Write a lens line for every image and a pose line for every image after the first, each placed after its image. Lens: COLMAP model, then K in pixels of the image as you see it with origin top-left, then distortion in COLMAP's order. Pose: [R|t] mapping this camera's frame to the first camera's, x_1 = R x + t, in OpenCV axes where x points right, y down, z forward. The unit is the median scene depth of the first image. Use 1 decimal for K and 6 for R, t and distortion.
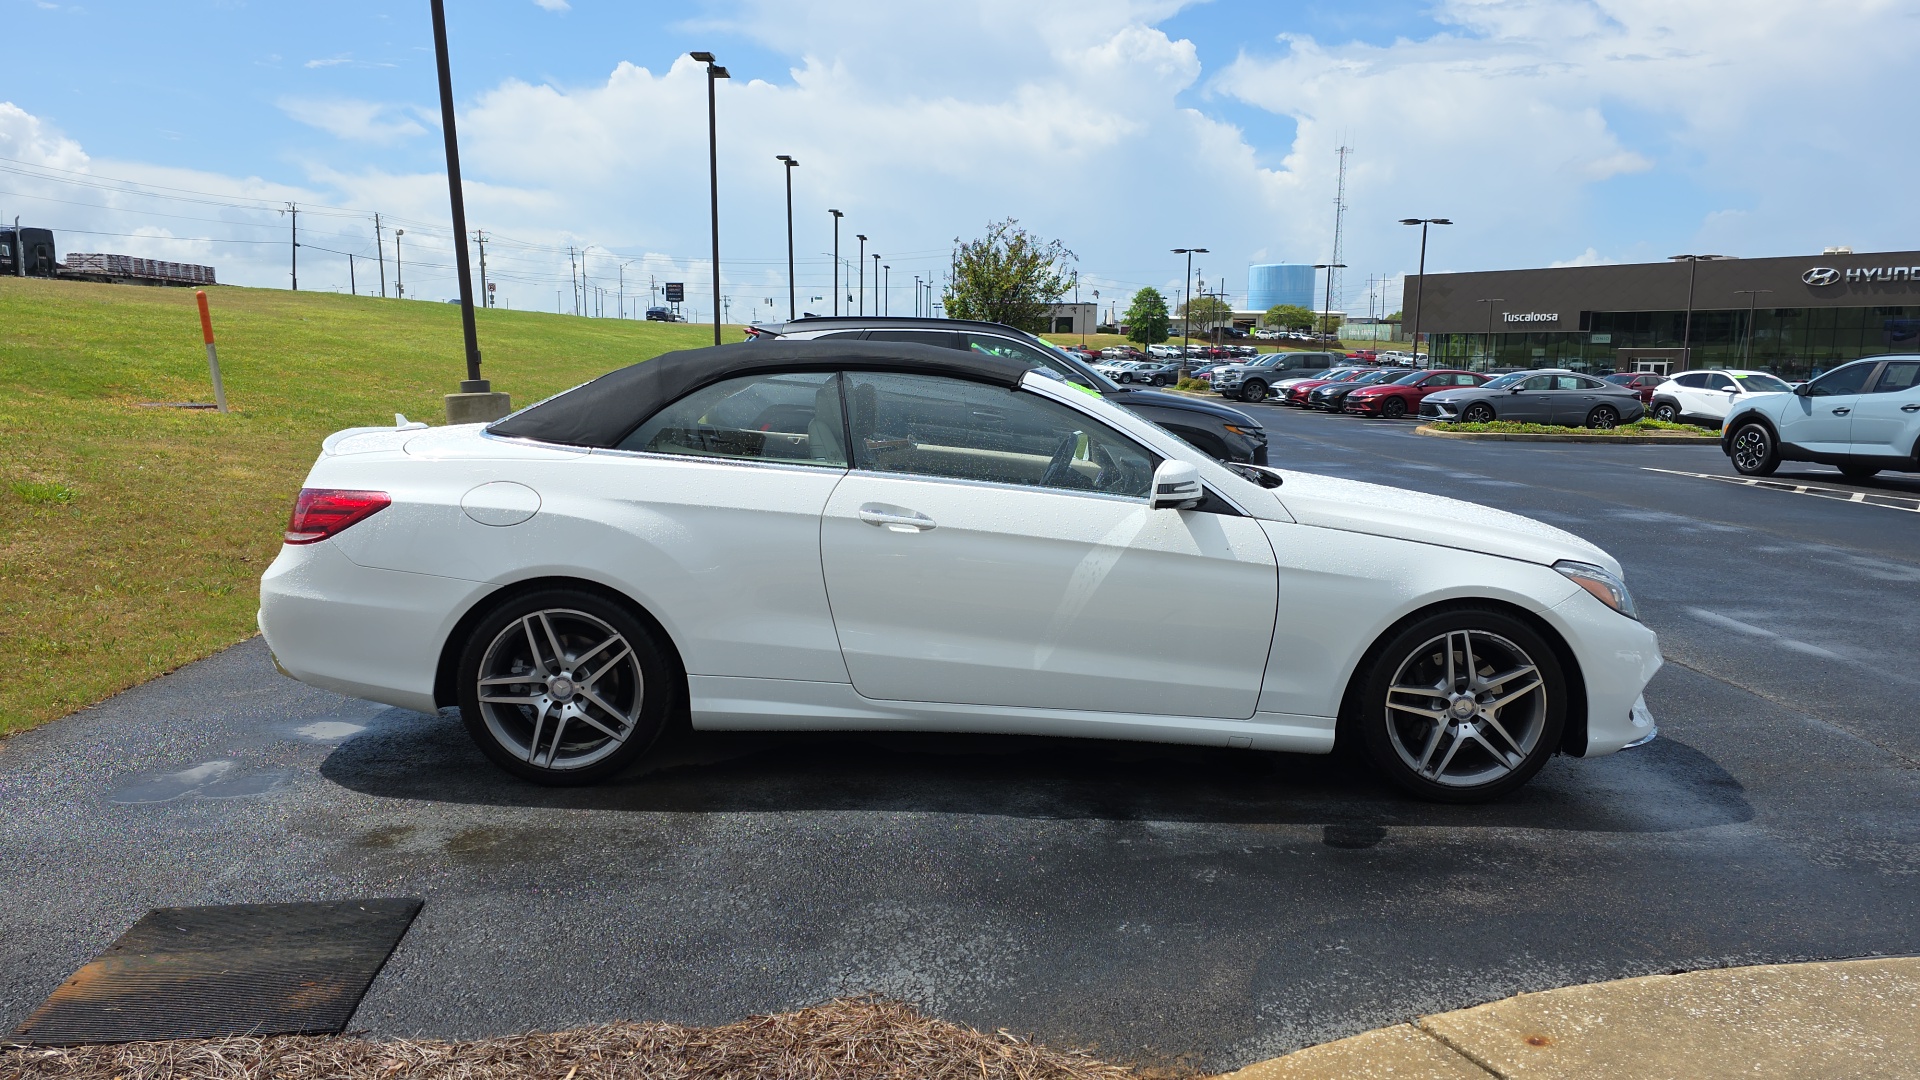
lens RADIAL K [[1312.2, 0, 933.2], [0, 1312.2, 512.8], [0, 0, 1]] dist [0.073153, -0.081198]
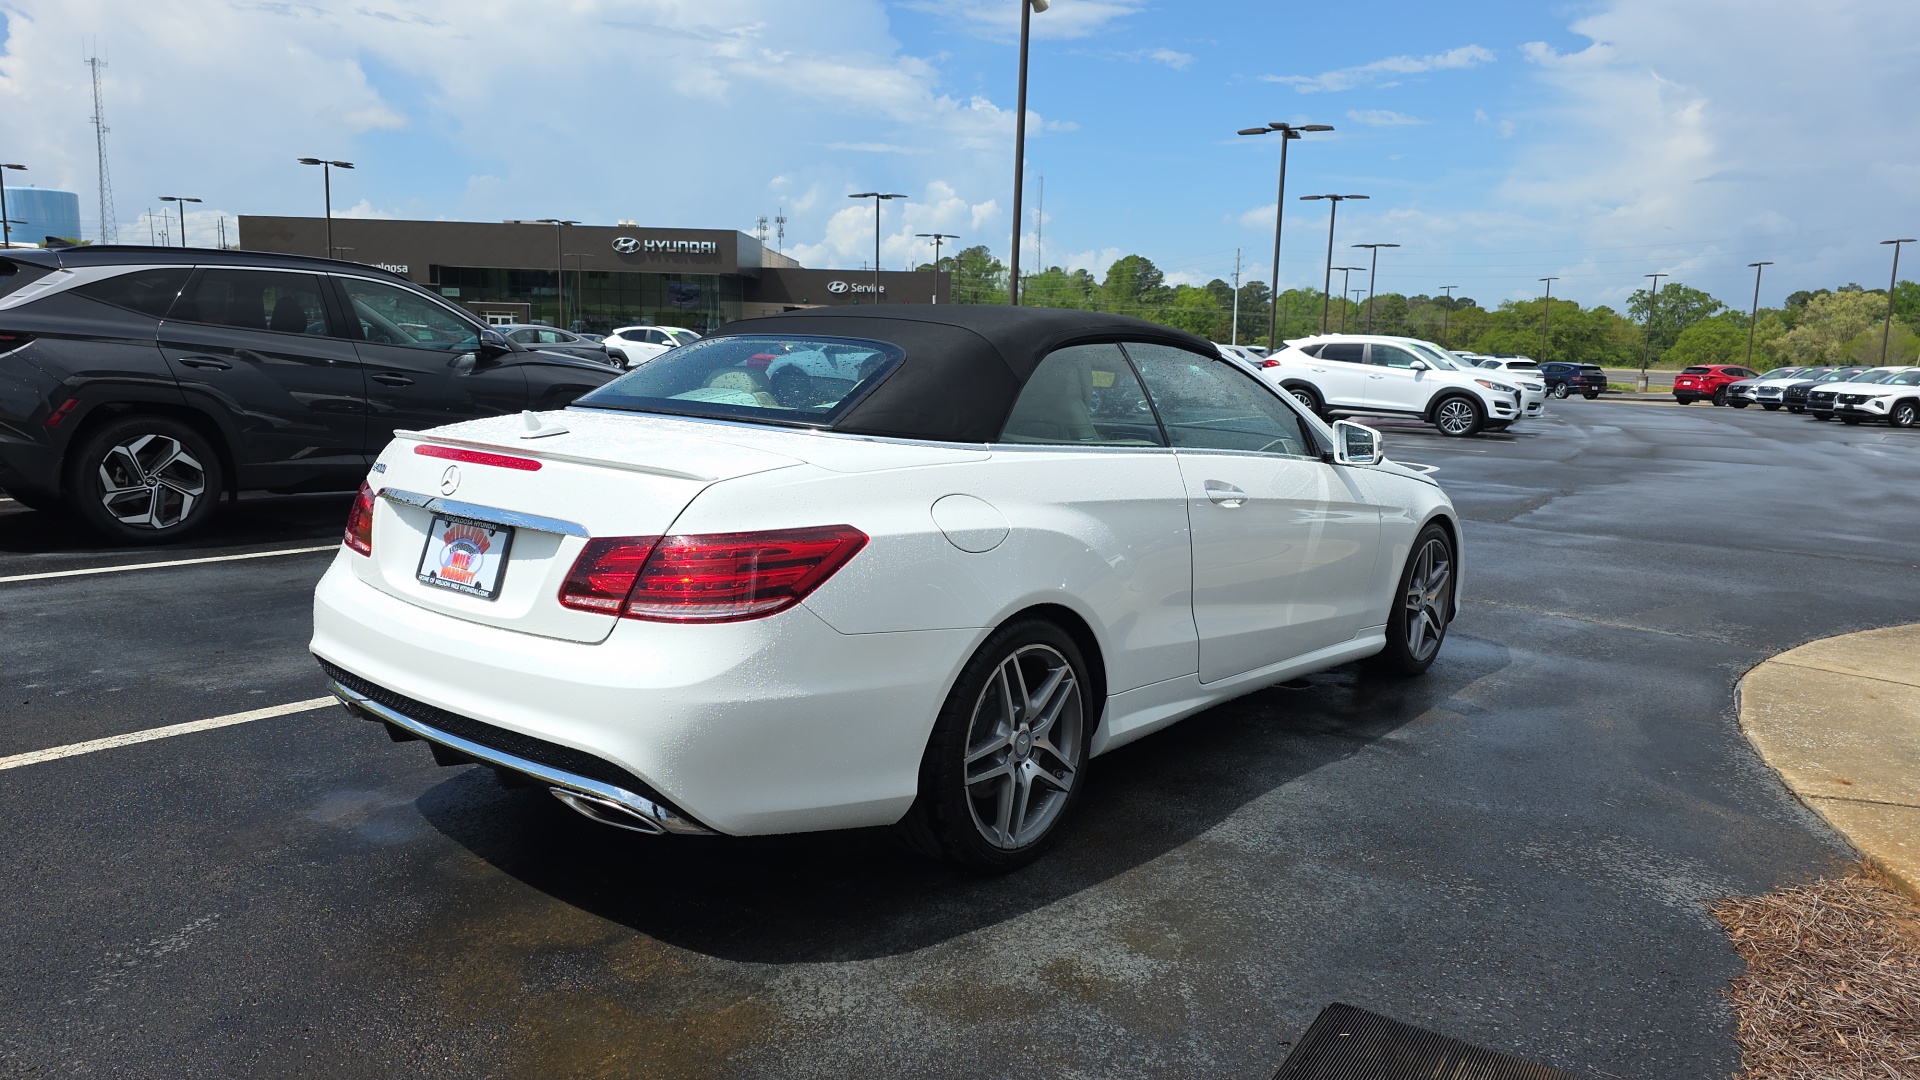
lens RADIAL K [[1312.2, 0, 933.2], [0, 1312.2, 512.8], [0, 0, 1]] dist [0.073153, -0.081198]
pose [[0.644242, -0.099269, 0.758353, -0.115172], [0.070432, 0.995028, 0.070417, -0.008495], [-0.761572, 0.008047, 0.648030, 0.066504]]
